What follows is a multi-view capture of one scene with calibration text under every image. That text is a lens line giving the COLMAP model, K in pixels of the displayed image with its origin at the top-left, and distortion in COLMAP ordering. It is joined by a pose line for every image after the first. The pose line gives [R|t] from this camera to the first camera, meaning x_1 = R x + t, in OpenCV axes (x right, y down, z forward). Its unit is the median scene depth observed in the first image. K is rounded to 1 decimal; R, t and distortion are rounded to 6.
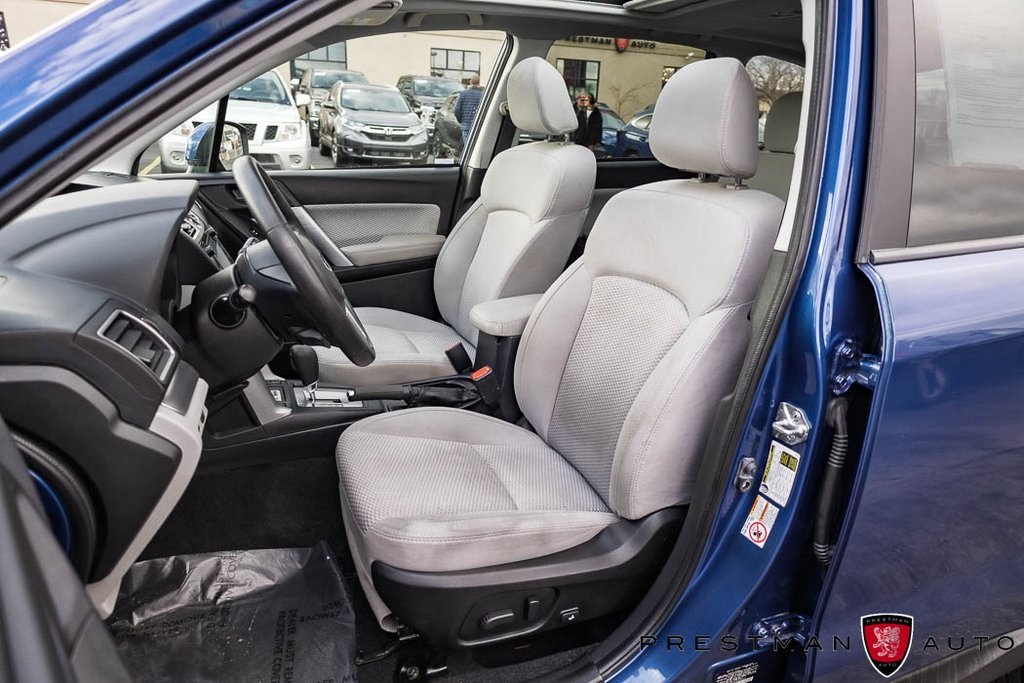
lens RADIAL K [[657.3, 0, 512.9], [0, 657.3, 344.9], [0, 0, 1]] dist [0.007506, 0.001625]
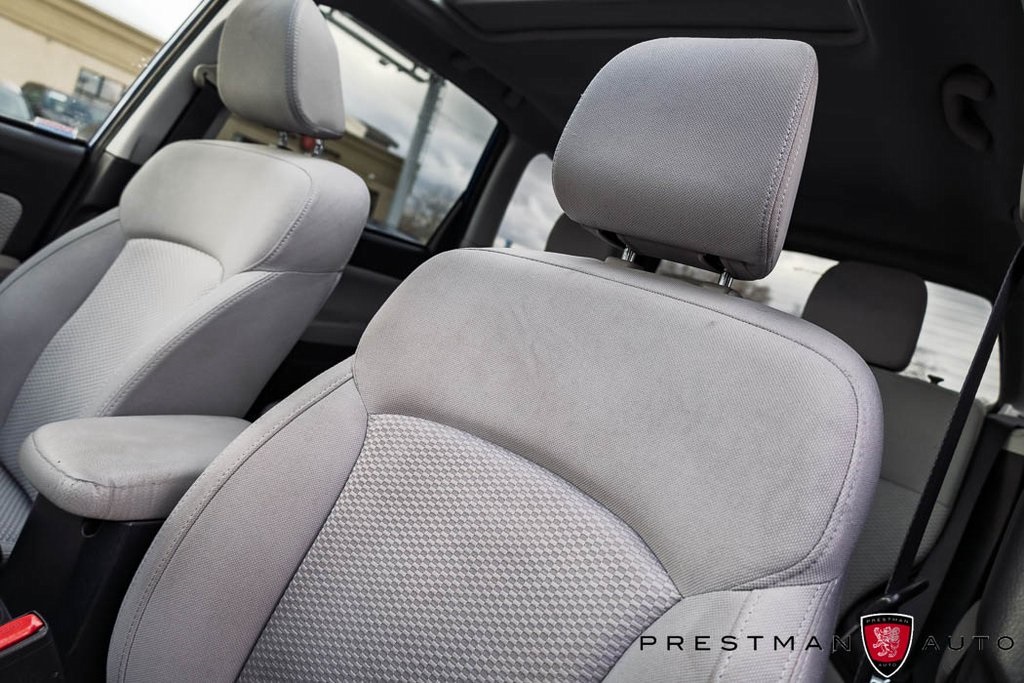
lens RADIAL K [[657.3, 0, 514.8], [0, 657.3, 341.4], [0, 0, 1]] dist [0.007506, 0.001625]
pose [[0.842737, 0.209906, 0.495716, -0.021228], [-0.123314, 0.971635, -0.201790, -0.052017], [-0.524012, 0.108927, 0.844717, 0.408947]]
